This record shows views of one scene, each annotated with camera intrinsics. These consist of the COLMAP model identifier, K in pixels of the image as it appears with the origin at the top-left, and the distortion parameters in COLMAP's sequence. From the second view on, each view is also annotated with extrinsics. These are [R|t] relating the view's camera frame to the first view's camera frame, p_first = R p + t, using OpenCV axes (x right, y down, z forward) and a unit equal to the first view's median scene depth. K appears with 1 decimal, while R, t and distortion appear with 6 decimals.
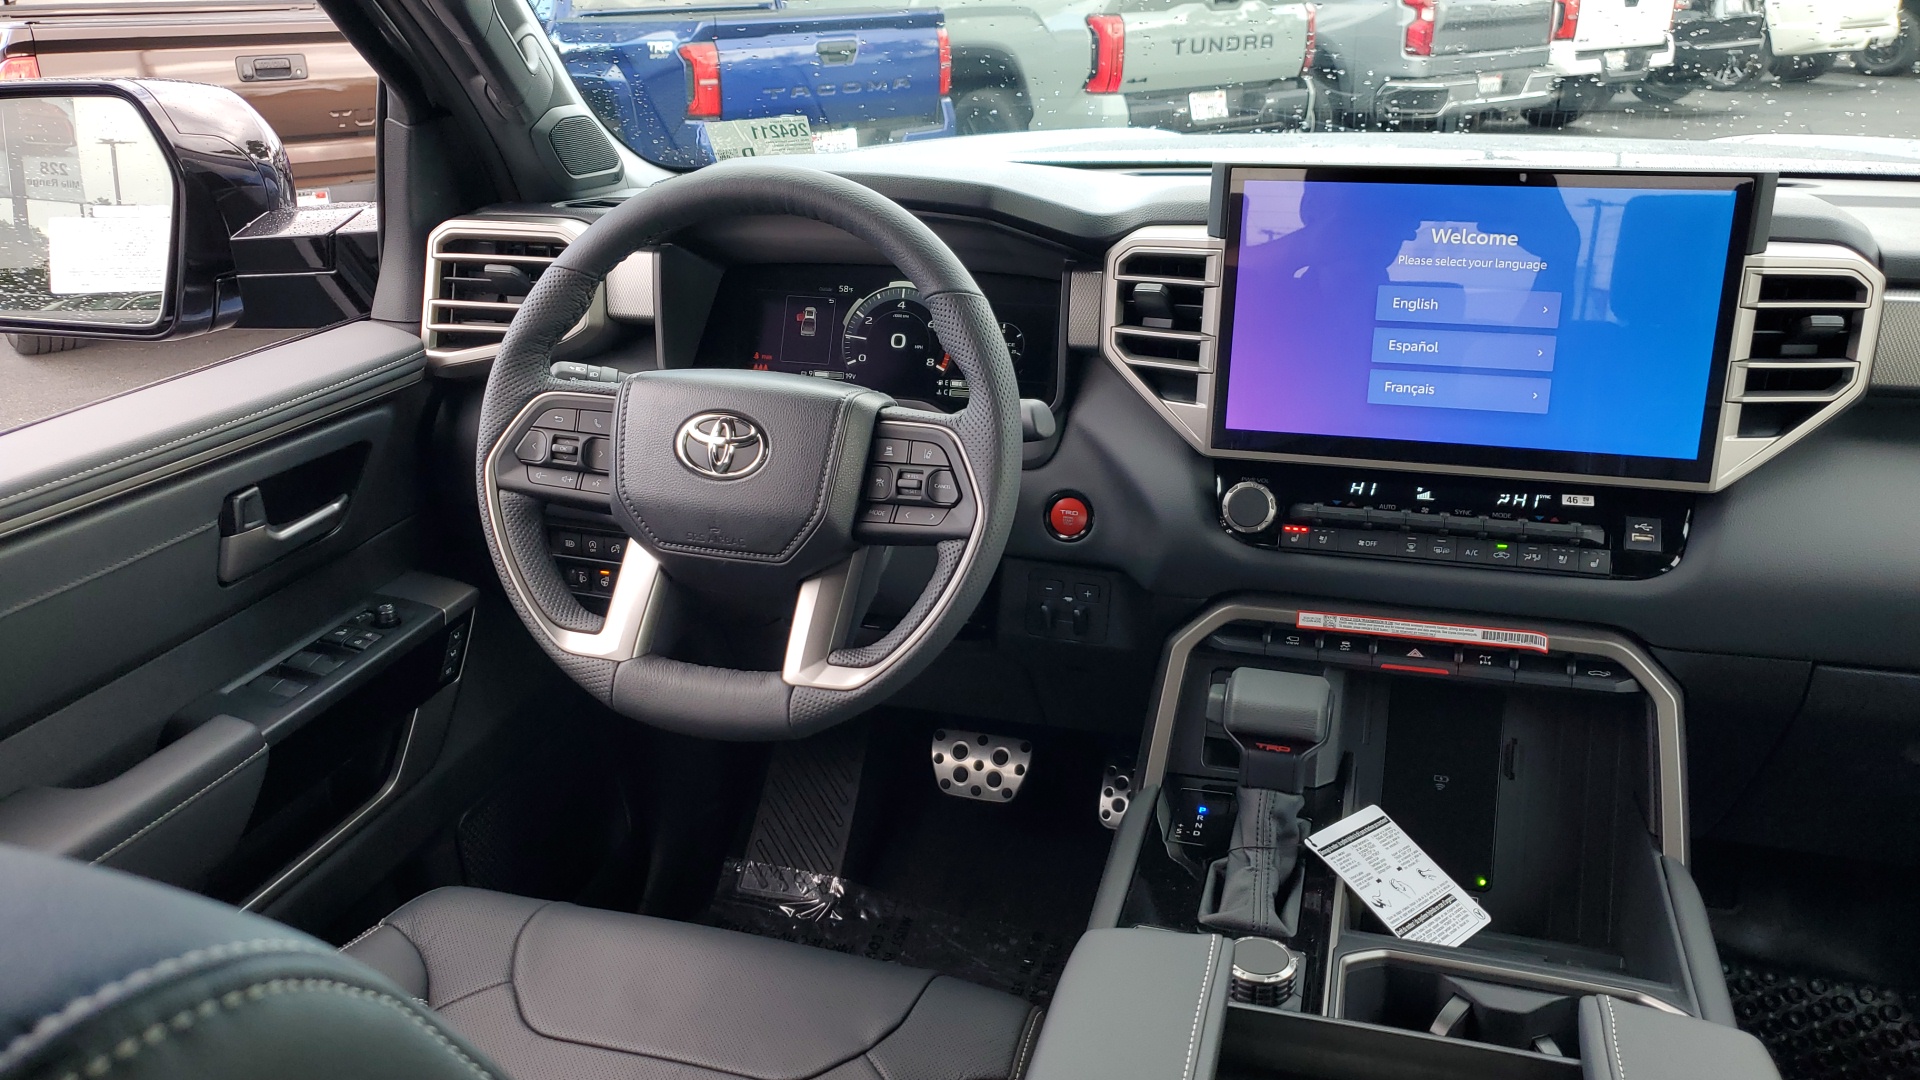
lens RADIAL K [[1496.5, 0, 931.9], [0, 1496.5, 535.3], [0, 0, 1]] dist [0.049023, -0.051920]
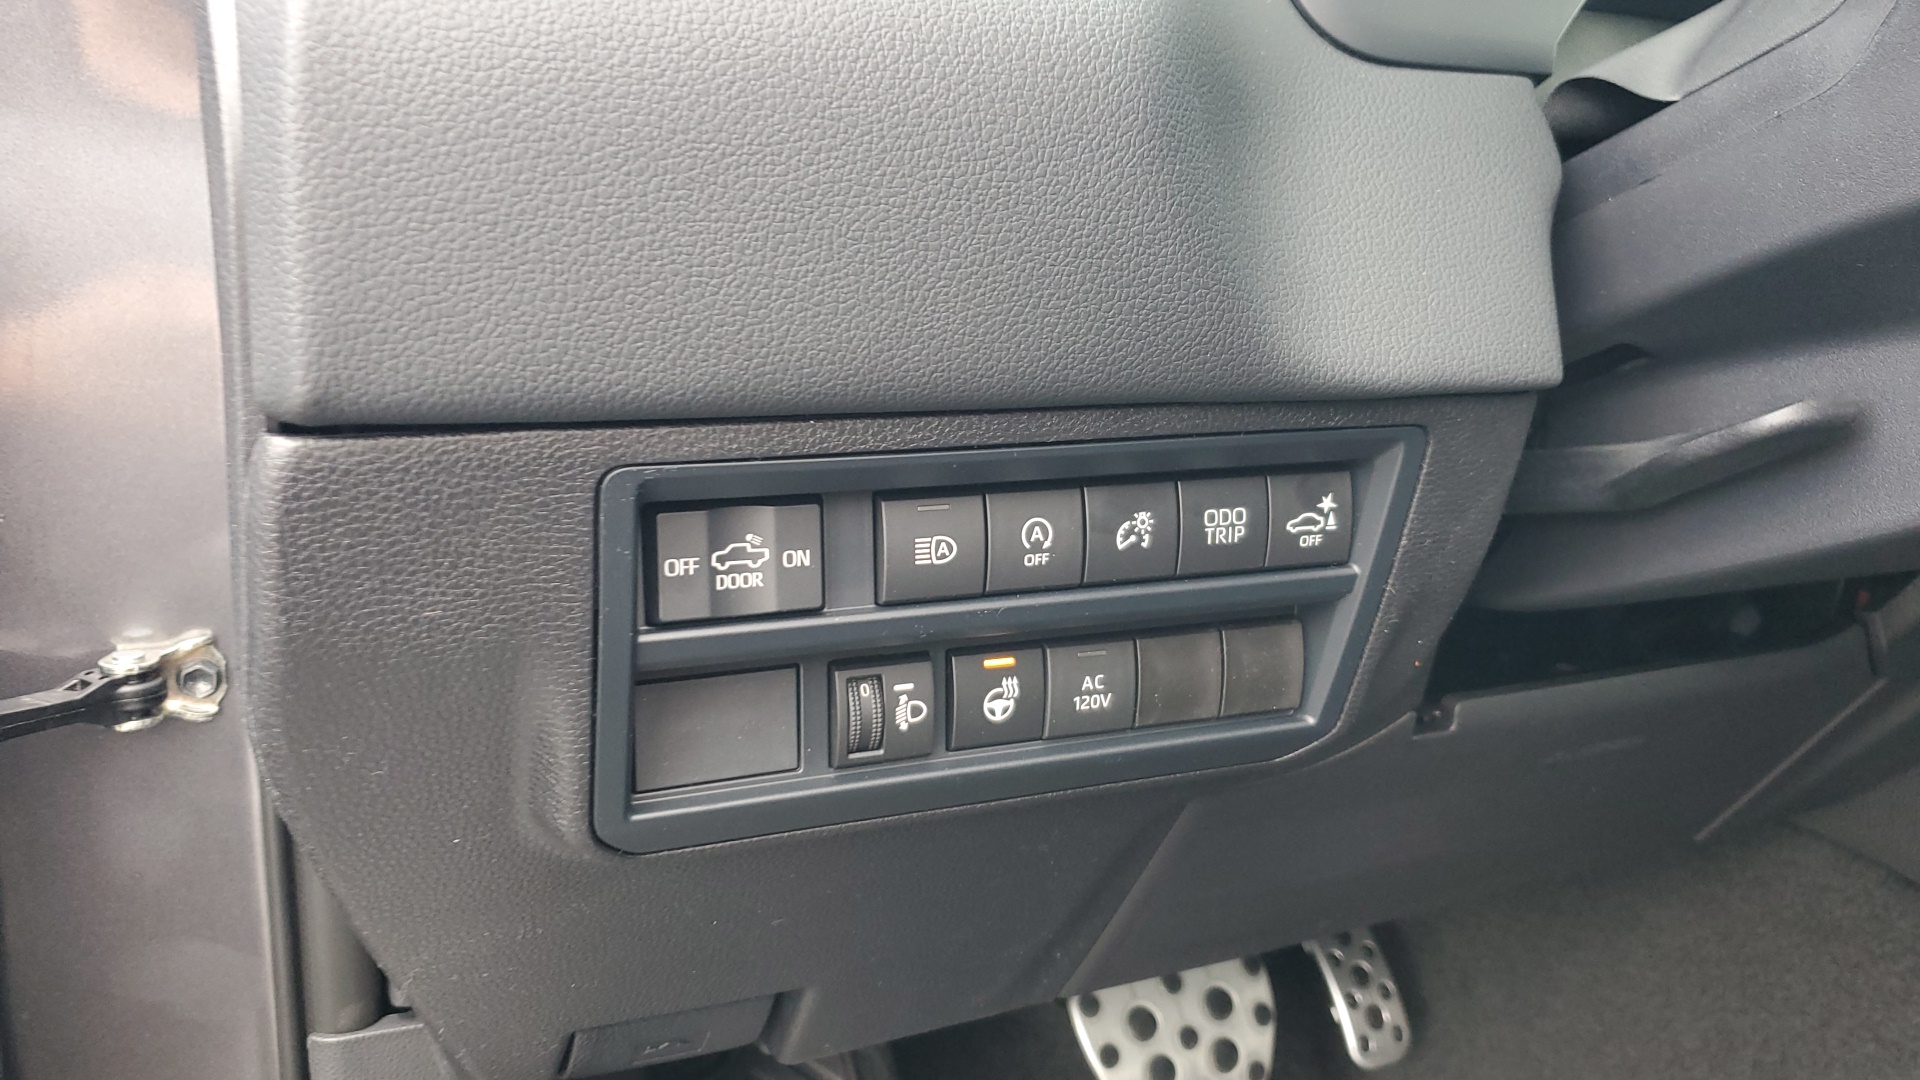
lens RADIAL K [[1496.5, 0, 977.2], [0, 1496.5, 545.4], [0, 0, 1]] dist [0.049023, -0.051920]
pose [[0.703432, -0.120714, 0.700437, -0.478866], [0.210455, 0.976656, -0.043037, 0.020421], [-0.678891, 0.177684, 0.712415, 1.042086]]
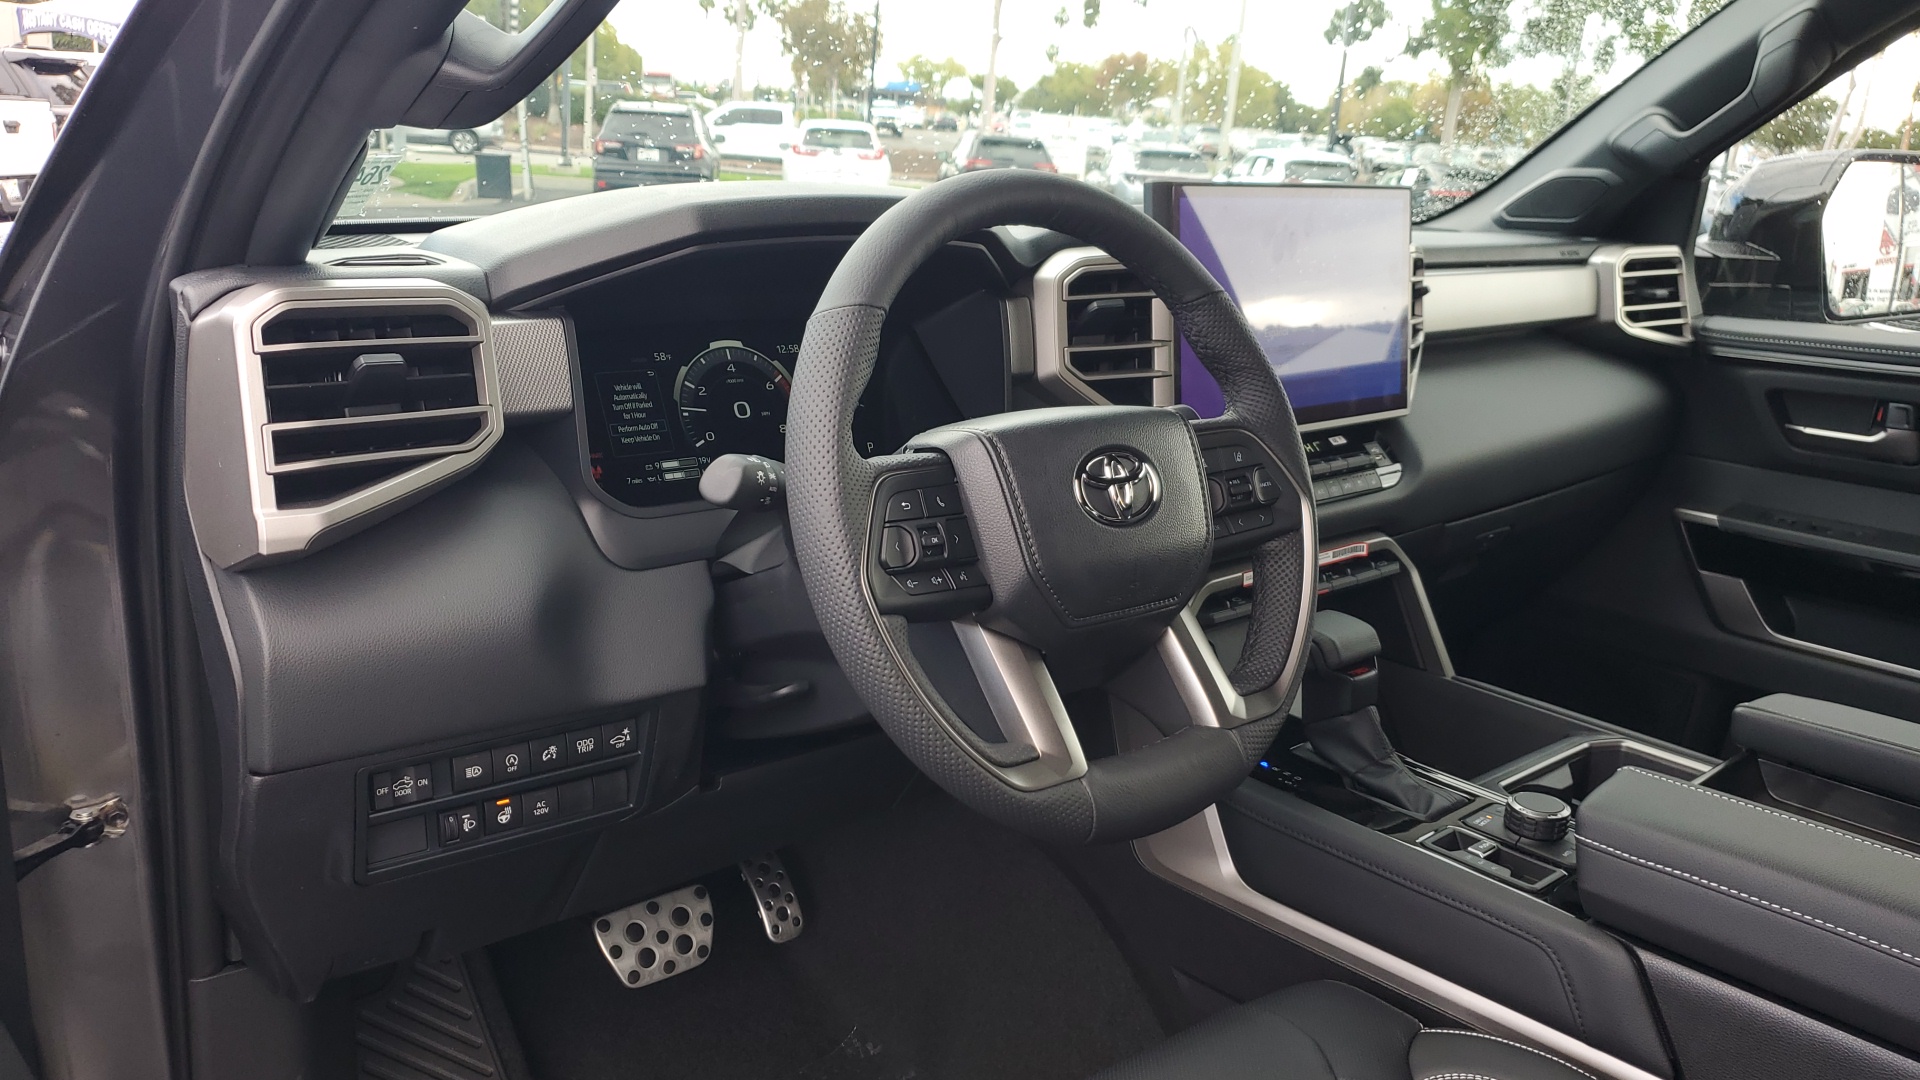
lens RADIAL K [[1496.5, 0, 991.3], [0, 1496.5, 532.6], [0, 0, 1]] dist [0.049023, -0.051920]
pose [[0.498539, -0.178278, 0.848337, -0.817473], [0.253842, 0.965749, 0.053778, -0.090093], [-0.828868, 0.188533, 0.526719, 0.560746]]
